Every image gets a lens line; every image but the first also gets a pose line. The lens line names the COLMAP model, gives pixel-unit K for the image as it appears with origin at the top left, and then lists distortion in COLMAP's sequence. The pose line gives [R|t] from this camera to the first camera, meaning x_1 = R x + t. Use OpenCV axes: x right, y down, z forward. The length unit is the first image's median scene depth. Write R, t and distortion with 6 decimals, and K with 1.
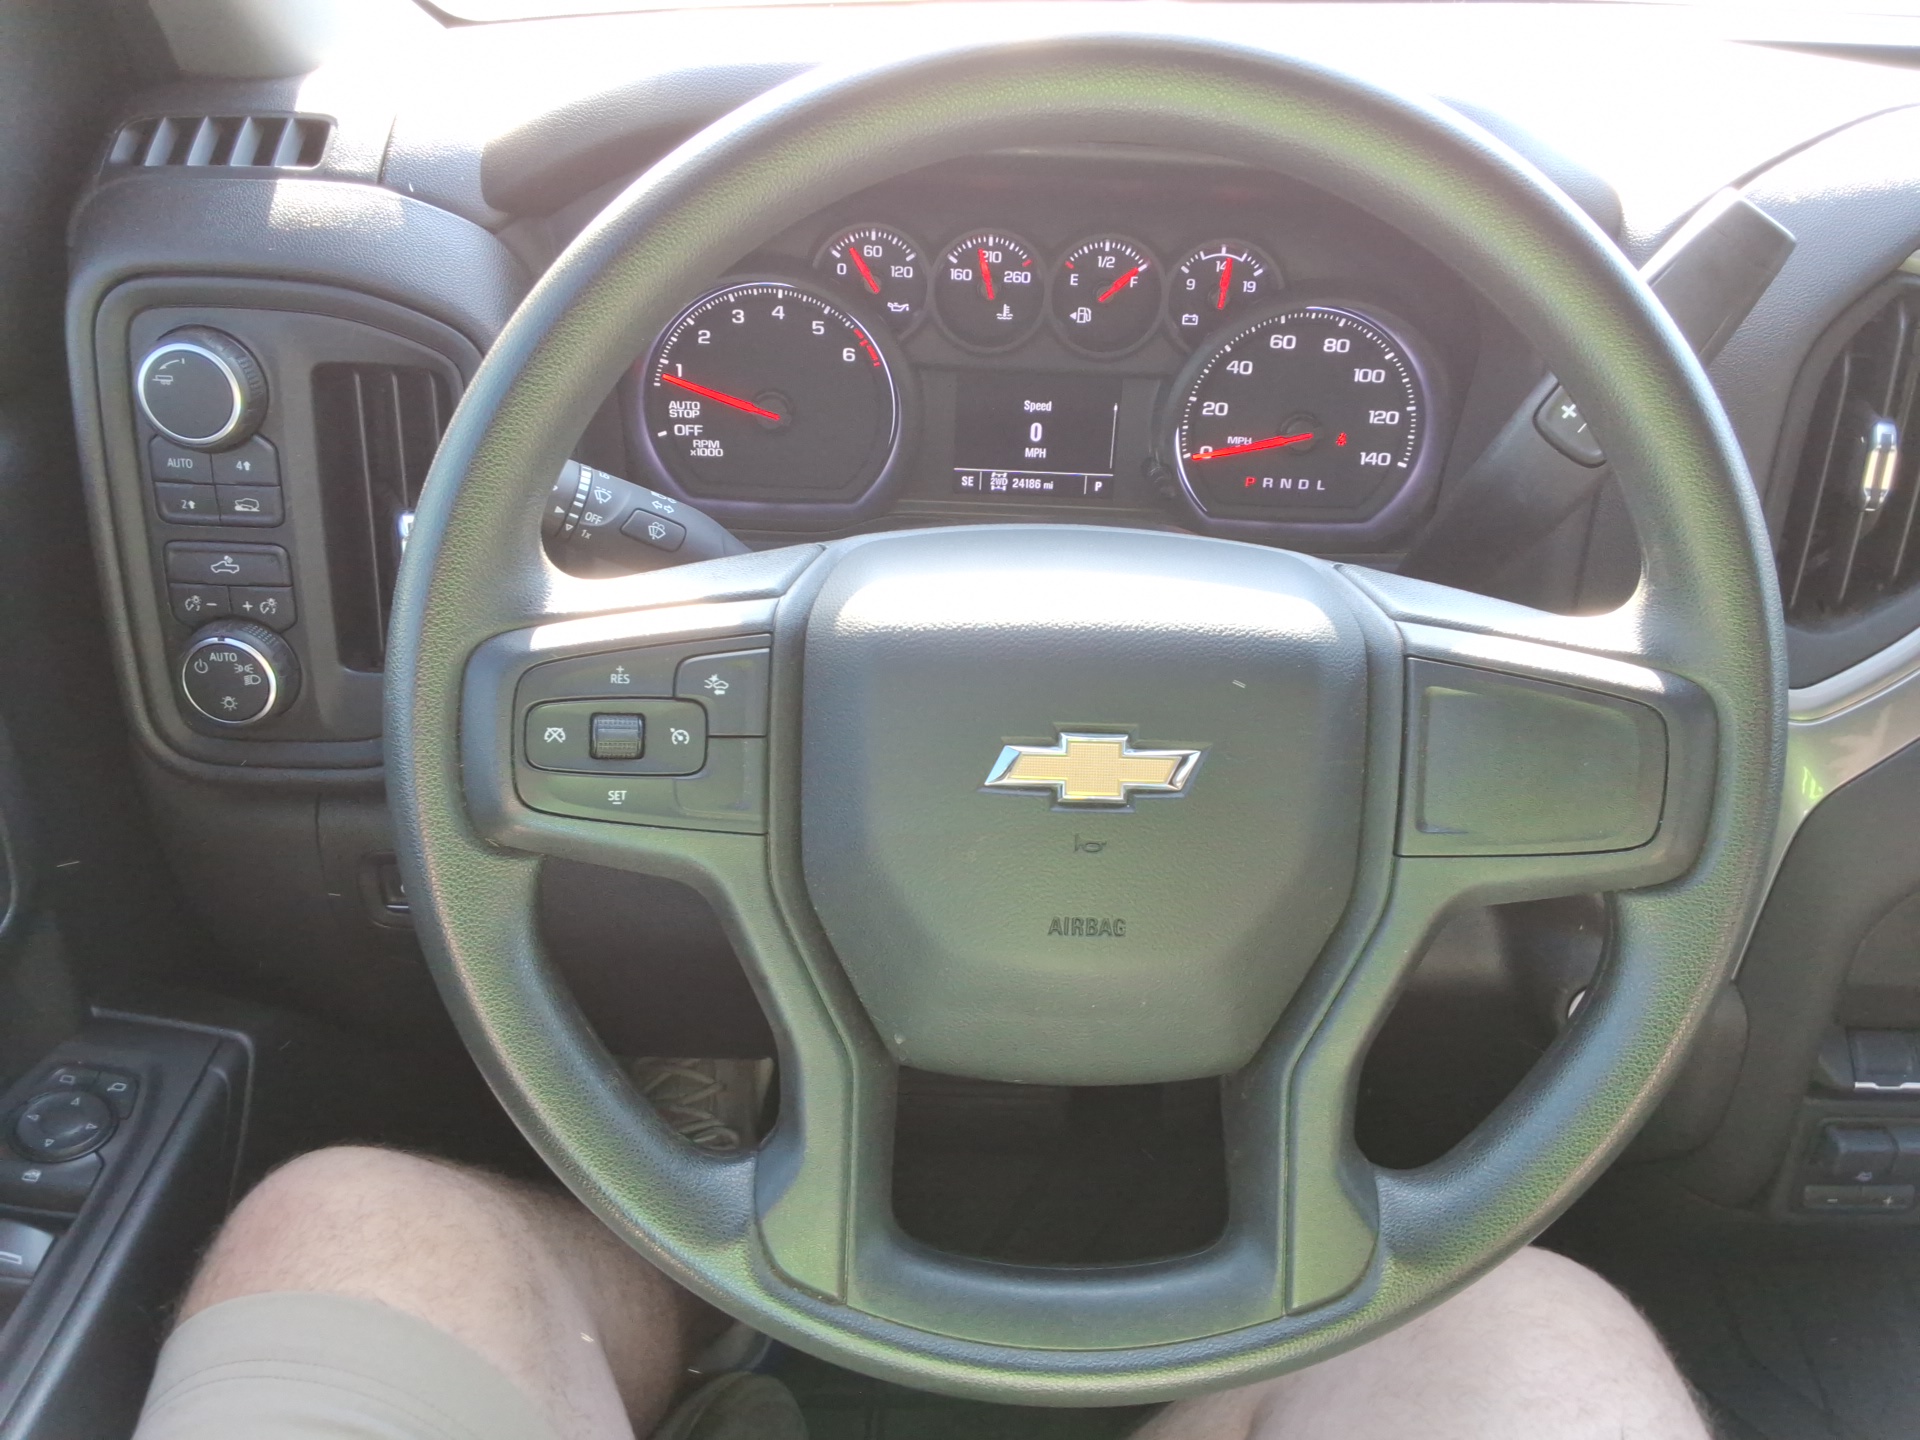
lens RADIAL K [[1570.7, 0, 961.9], [0, 1570.7, 709.4], [0, 0, 1]] dist [0.136162, -0.224219]
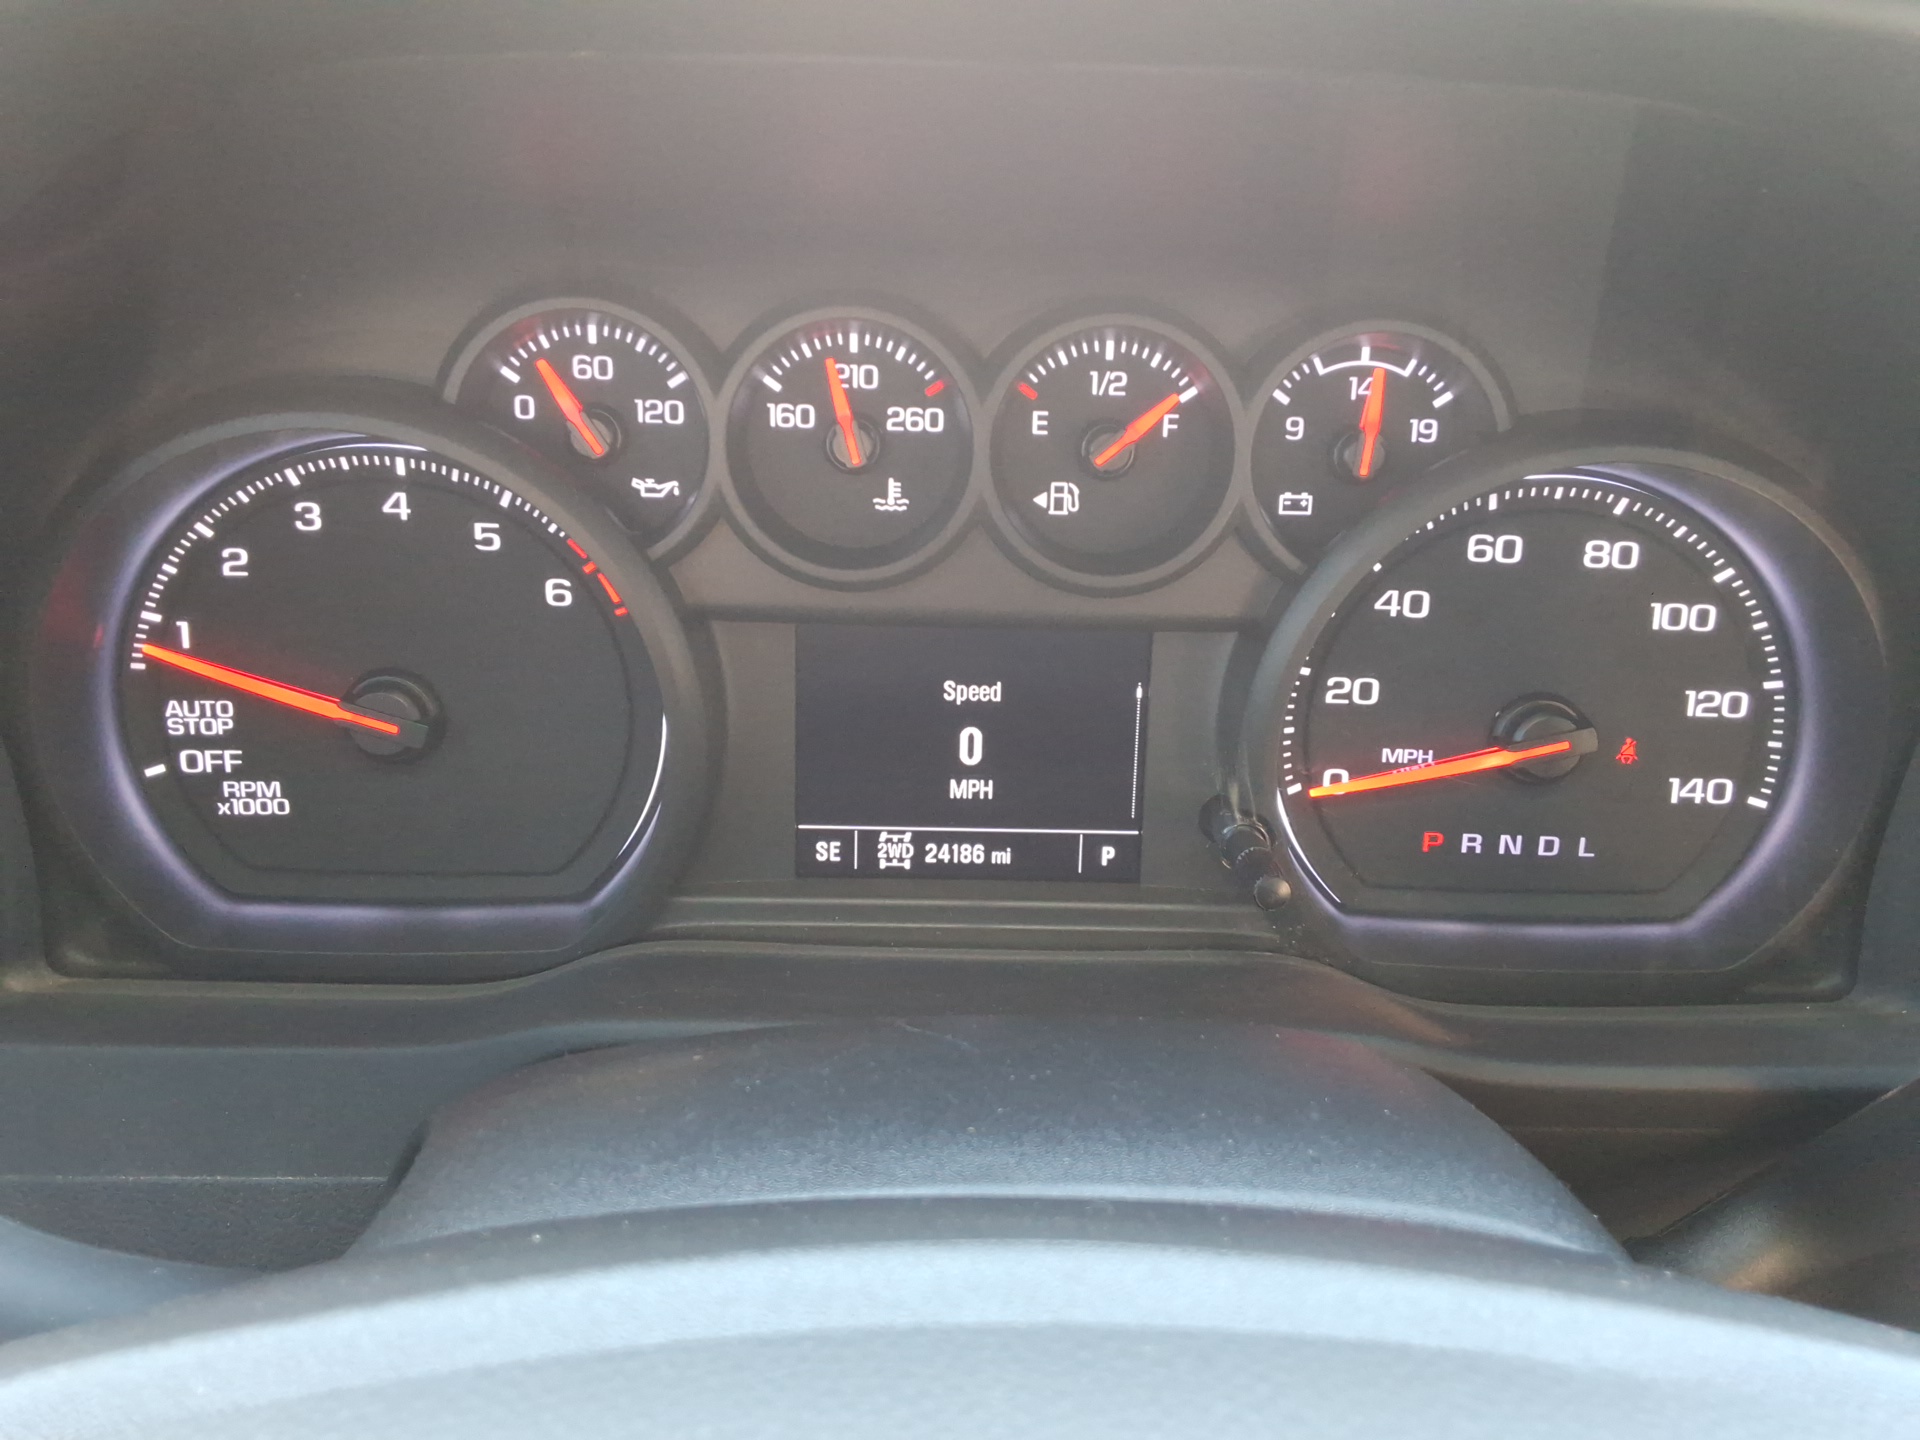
lens RADIAL K [[1569.6, 0, 960.0], [0, 1569.6, 720.0], [0, 0, 1]] dist [0.165118, -0.346432]
pose [[0.999766, -0.021234, 0.004148, 0.044292], [0.021625, 0.986572, -0.161889, -0.113699], [-0.000655, 0.161940, 0.986800, 0.566545]]
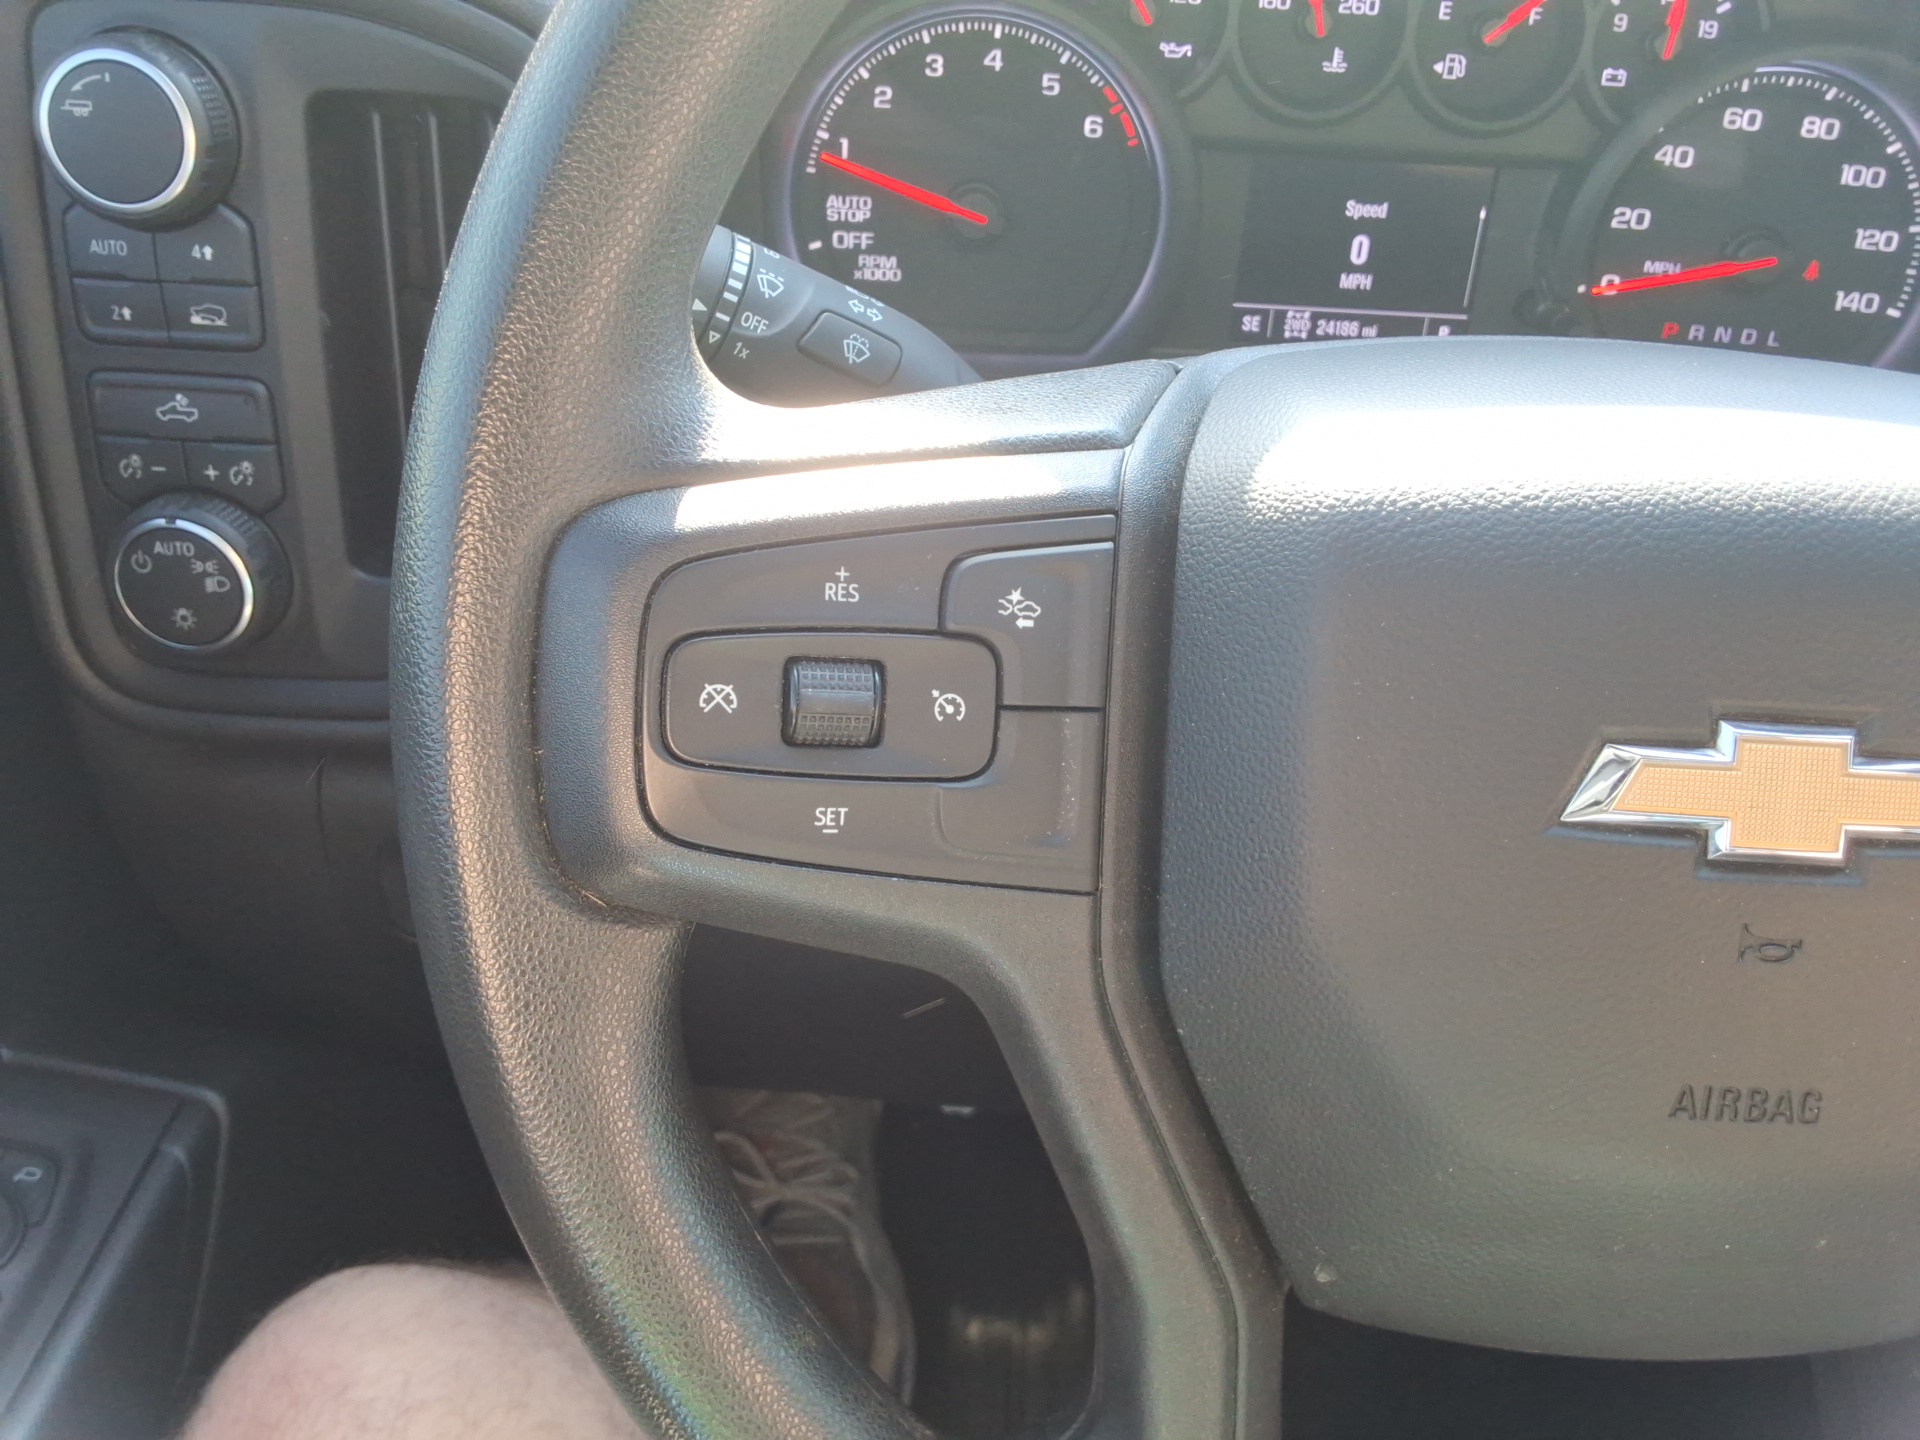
lens RADIAL K [[1579.5, 0, 960.0], [0, 1579.5, 720.0], [0, 0, 1]] dist [0.122911, -0.210759]
pose [[0.999140, 0.027615, -0.030917, -0.103394], [-0.026097, 0.998483, 0.048489, -0.002456], [0.032209, -0.047641, 0.998345, 0.310350]]
